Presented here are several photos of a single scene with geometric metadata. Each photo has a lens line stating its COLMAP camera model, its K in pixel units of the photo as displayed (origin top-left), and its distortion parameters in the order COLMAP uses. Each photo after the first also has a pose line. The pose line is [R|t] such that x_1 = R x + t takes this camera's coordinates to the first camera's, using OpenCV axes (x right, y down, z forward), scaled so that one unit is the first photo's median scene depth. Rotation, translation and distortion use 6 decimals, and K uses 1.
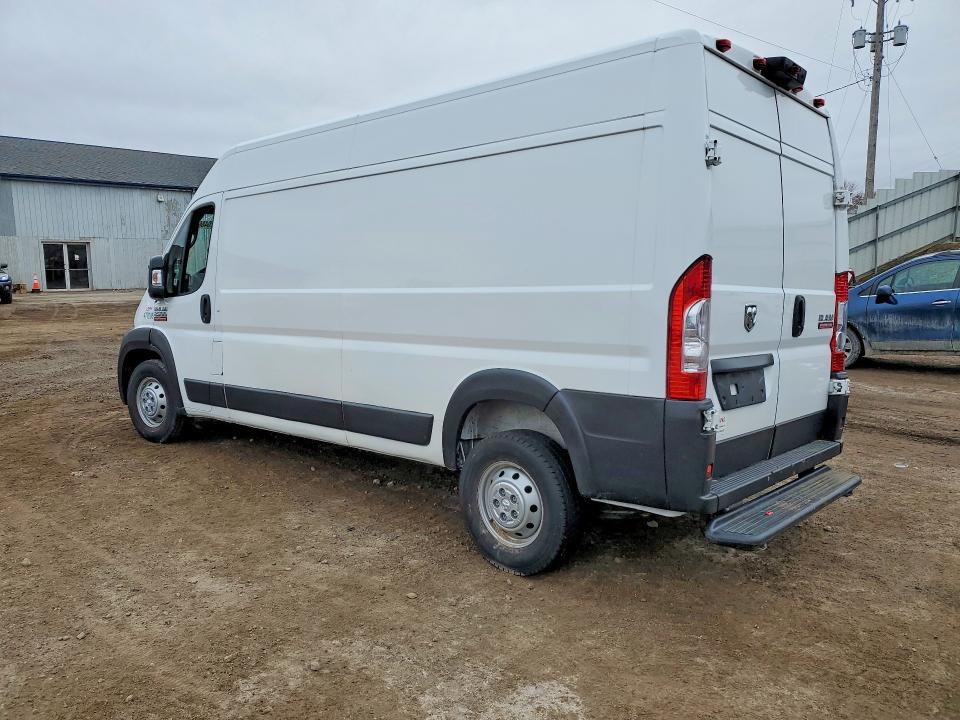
lens RADIAL K [[746.9, 0, 485.4], [0, 746.9, 360.2], [0, 0, 1]] dist [-0.001798, 0.049948]
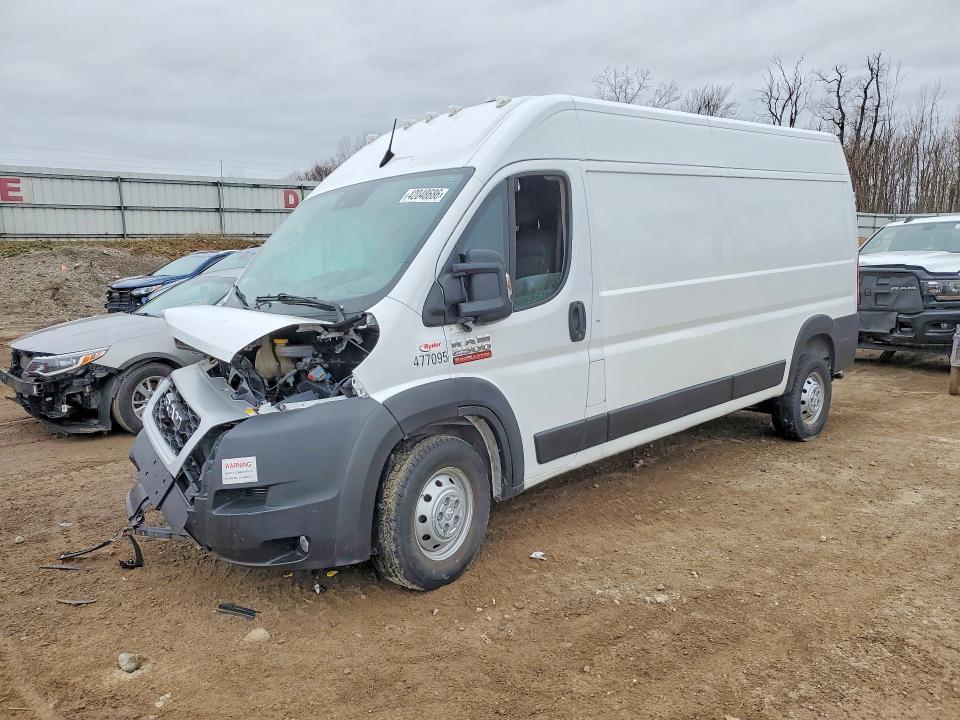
lens RADIAL K [[746.9, 0, 485.4], [0, 746.9, 360.2], [0, 0, 1]] dist [-0.001798, 0.049948]
pose [[0.091663, -0.135789, 0.986488, -1.104406], [0.156805, 0.980268, 0.120363, -0.133055], [-0.983367, 0.143653, 0.111147, 1.017011]]
